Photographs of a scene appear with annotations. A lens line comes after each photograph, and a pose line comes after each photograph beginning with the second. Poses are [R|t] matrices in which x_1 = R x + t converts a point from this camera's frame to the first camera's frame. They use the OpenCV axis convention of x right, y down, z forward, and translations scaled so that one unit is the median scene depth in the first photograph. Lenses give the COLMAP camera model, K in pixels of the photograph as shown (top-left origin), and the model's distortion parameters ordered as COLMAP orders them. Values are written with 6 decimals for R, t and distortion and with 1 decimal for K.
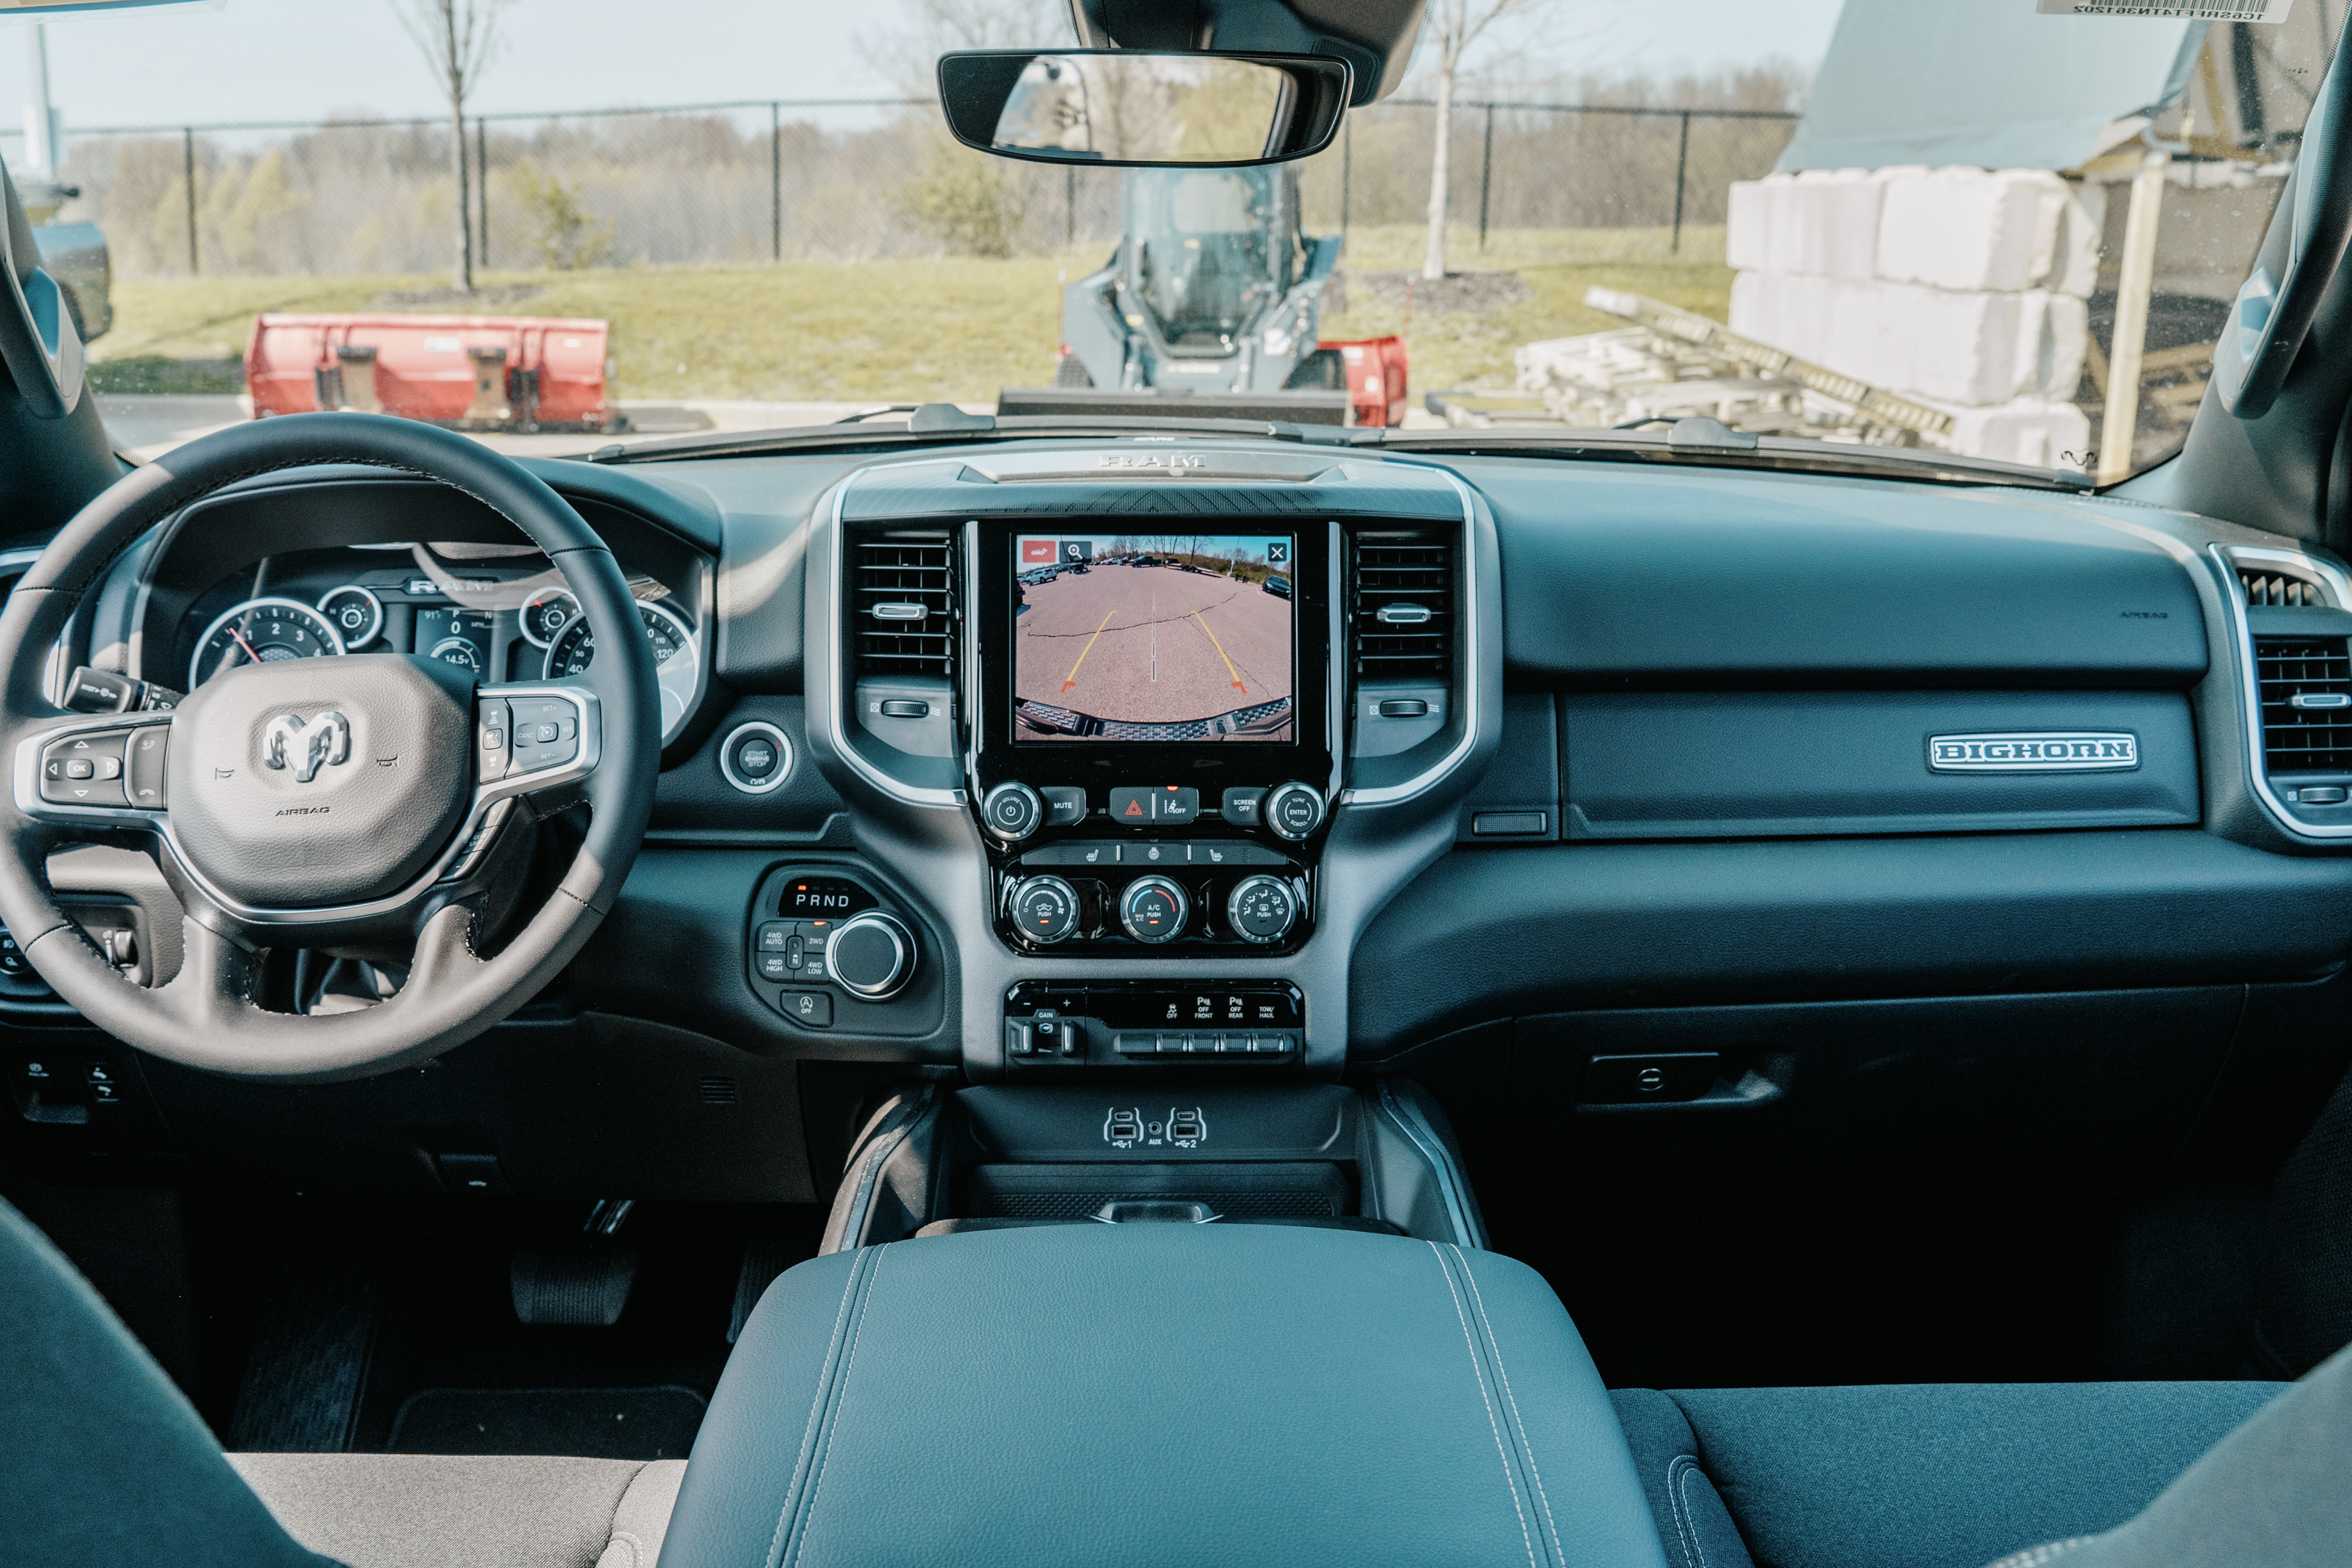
lens RADIAL K [[2389.7, 0, 1173.8], [0, 2389.7, 771.6], [0, 0, 1]] dist [0.000379, 0.000000]
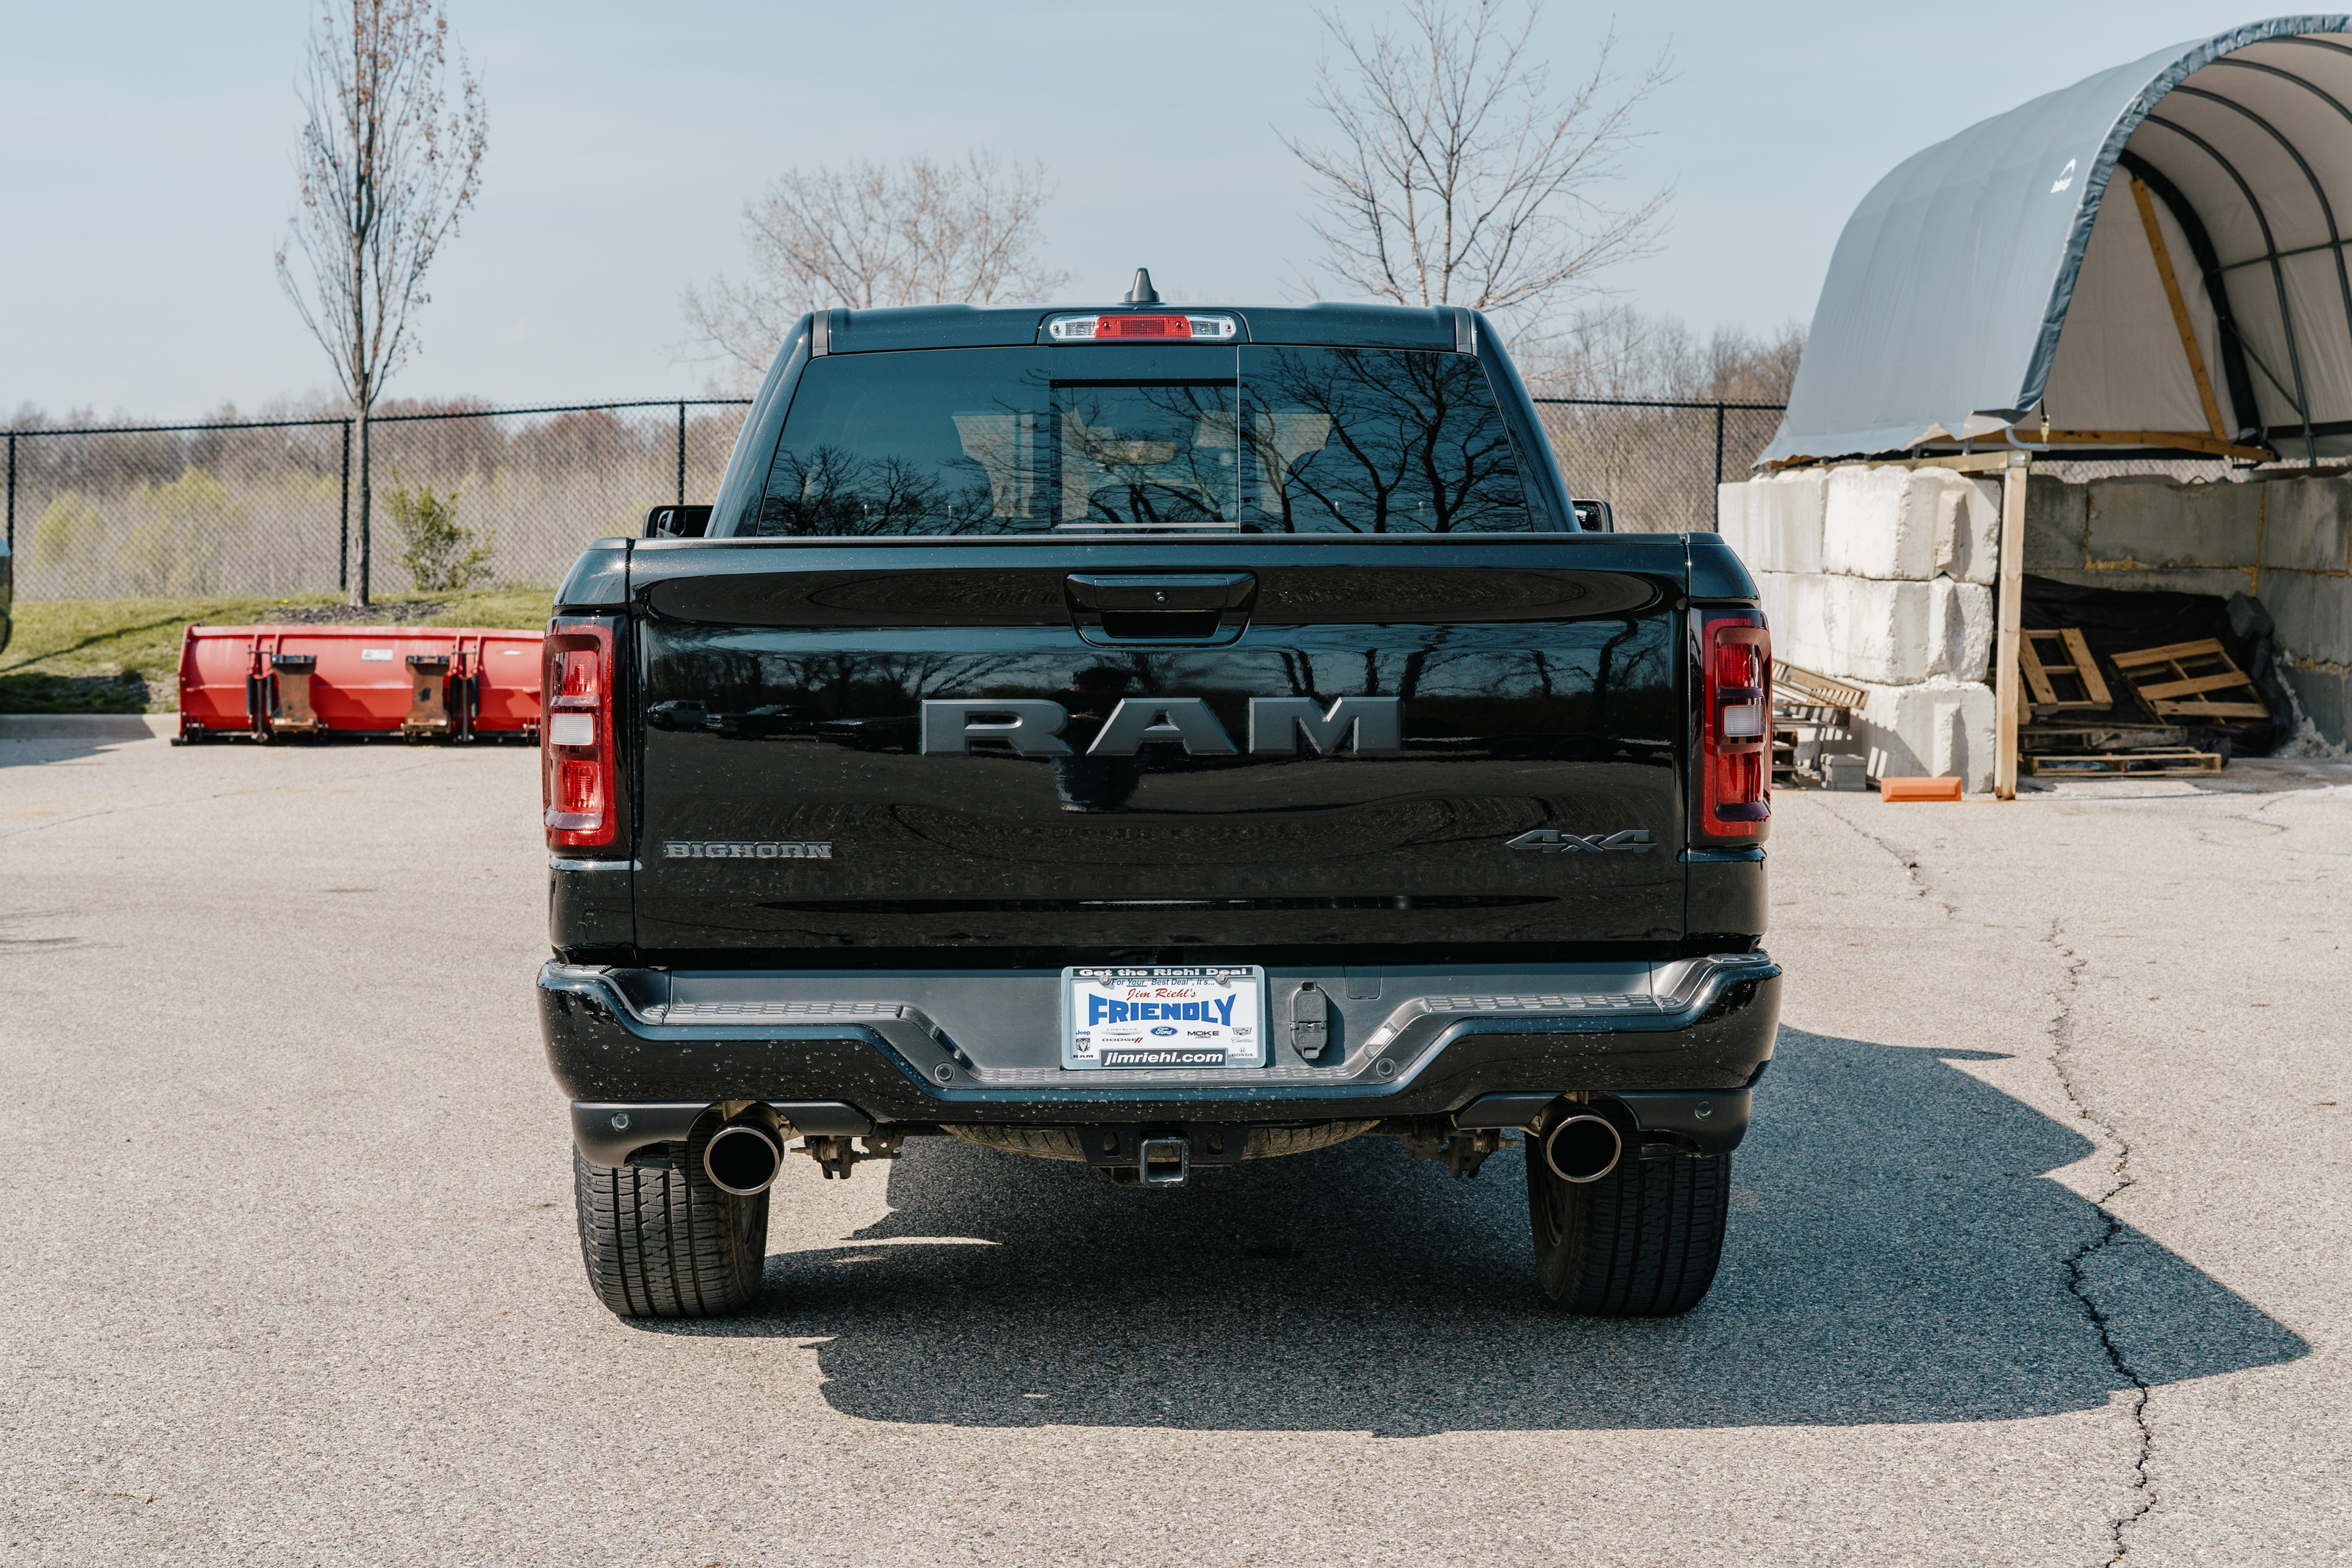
lens RADIAL K [[3581.6, 0, 1195.9], [0, 3581.6, 780.2], [0, 0, 1]] dist [0.019040, 0.000000]
pose [[0.999846, -0.007605, 0.015809, 0.000311], [0.010058, 0.986840, -0.161386, 0.107810], [-0.014374, 0.161520, 0.986765, -0.422296]]
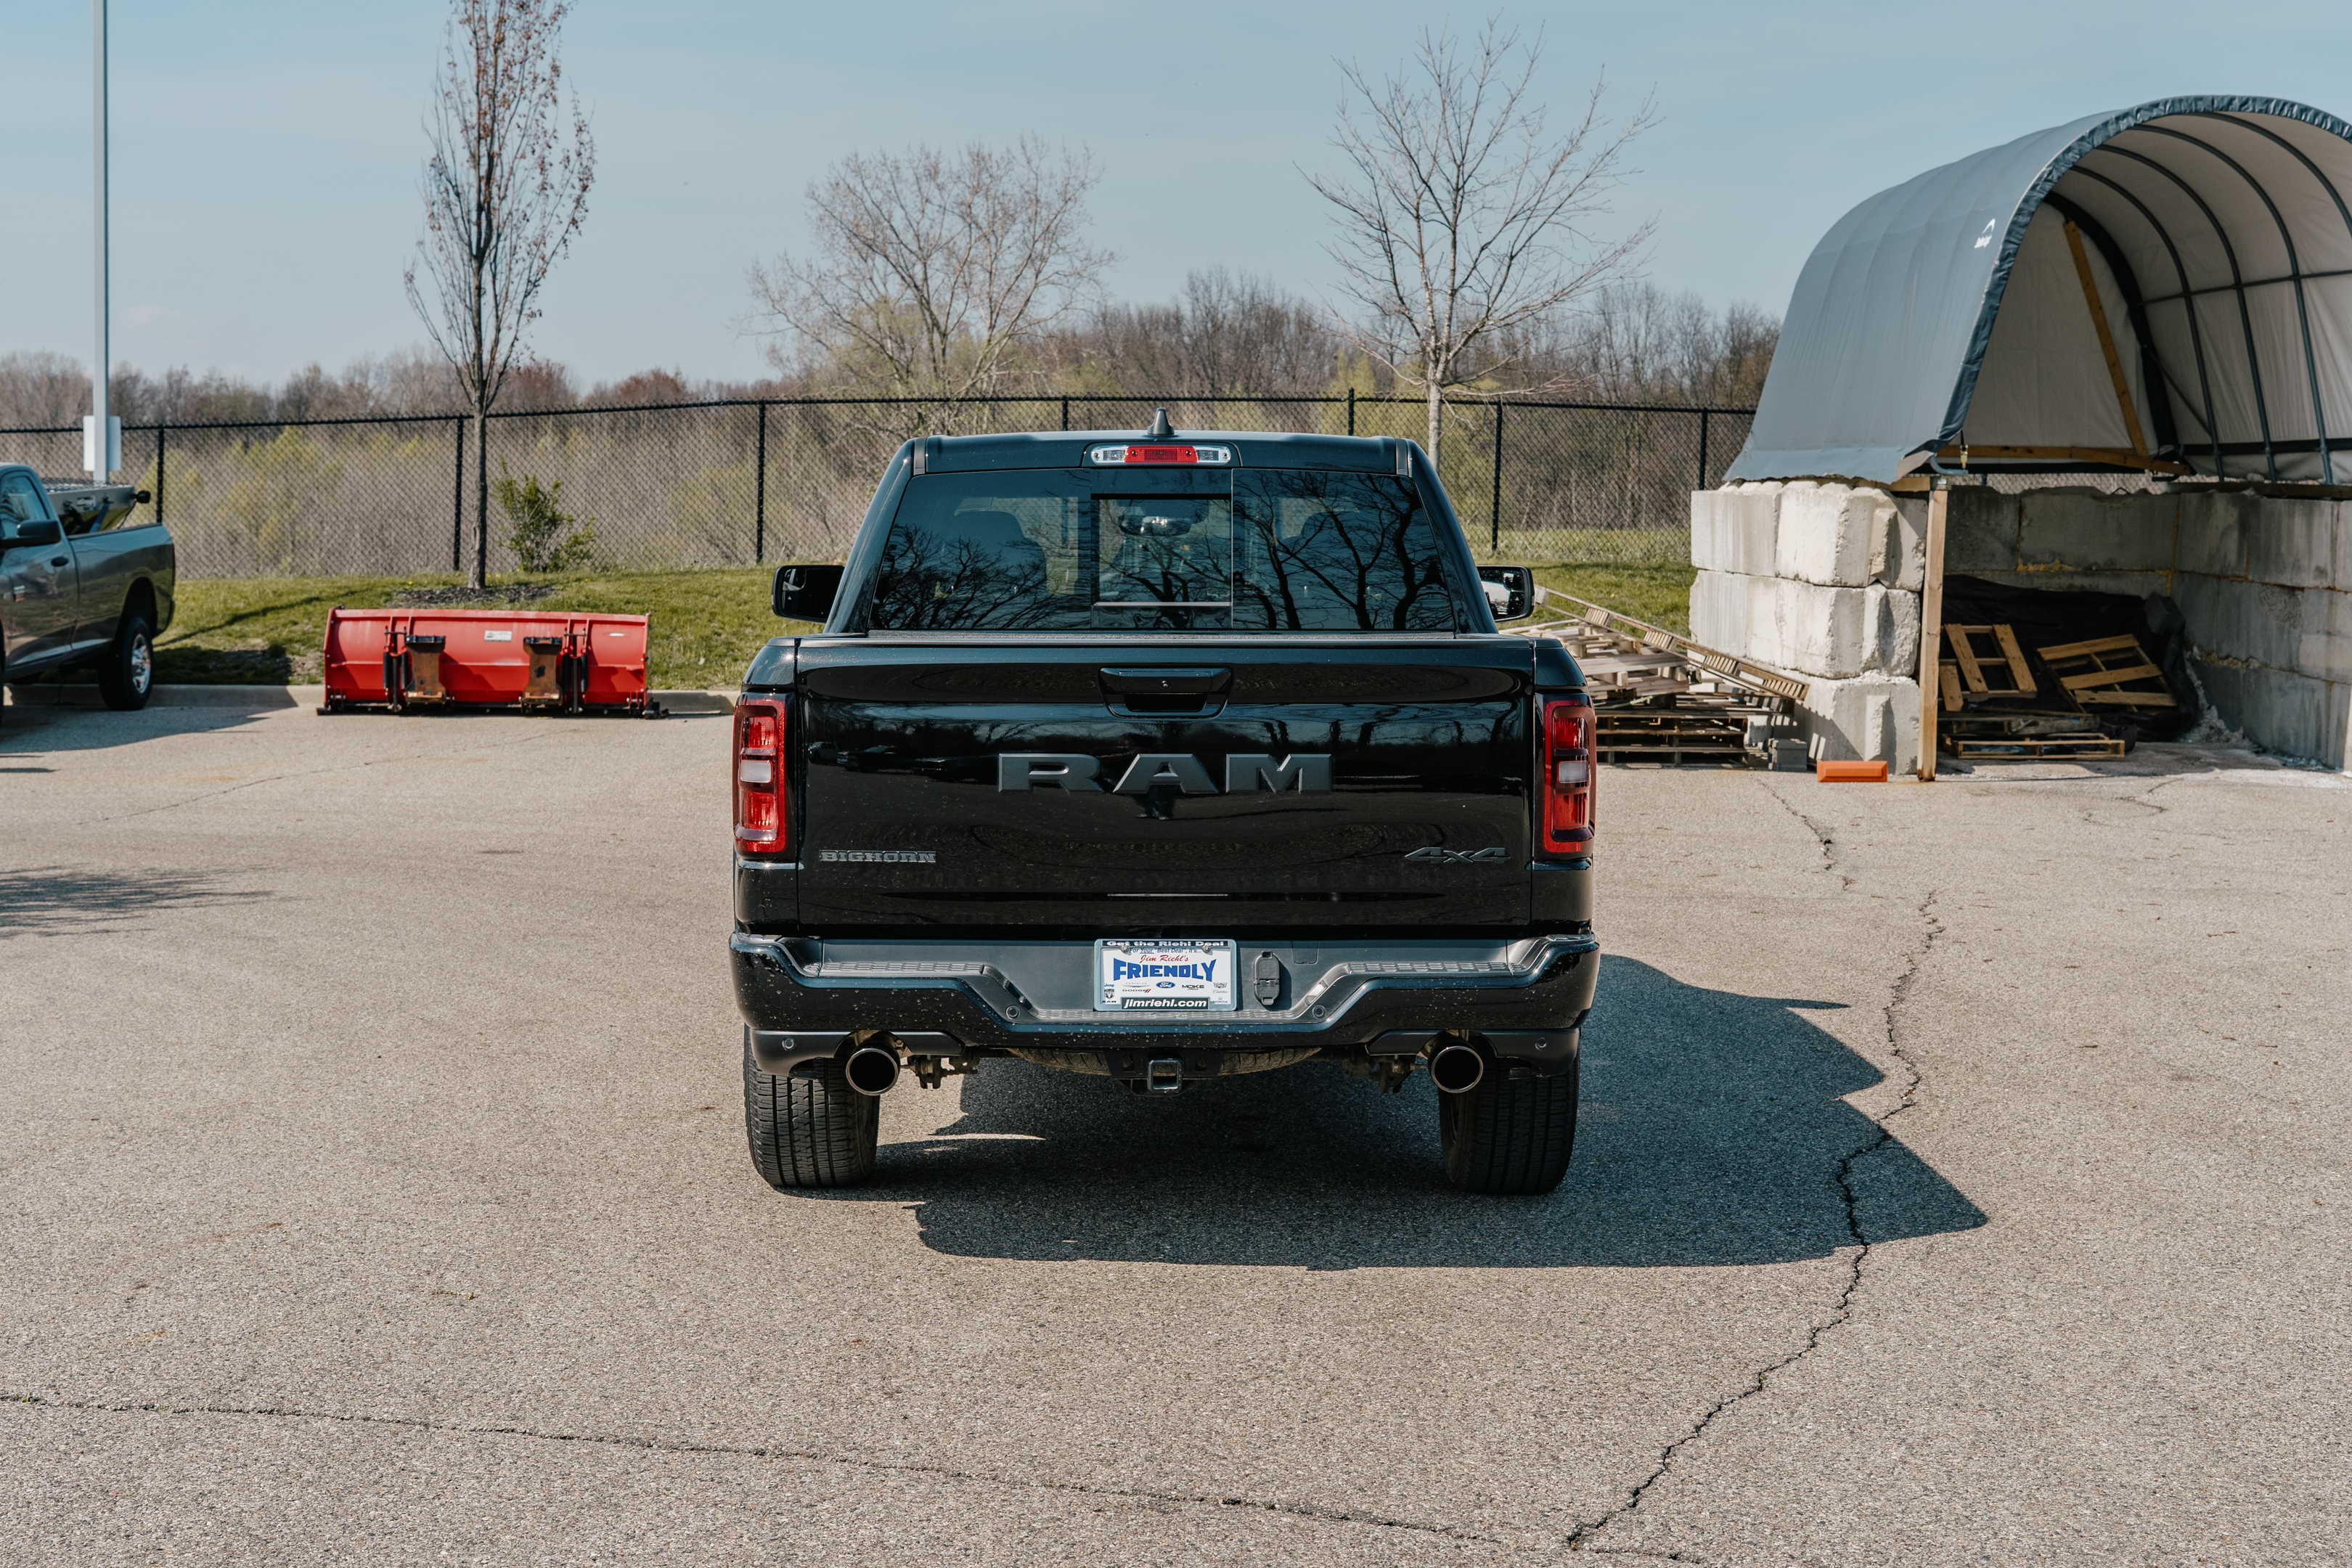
lens RADIAL K [[3420.1, 0, 1168.8], [0, 3420.1, 773.7], [0, 0, 1]] dist [0.018433, 0.000000]
pose [[0.999996, 0.001085, -0.002646, 0.003651], [-0.001468, 0.988764, -0.149478, 0.116434], [0.002455, 0.149481, 0.988762, -0.532714]]
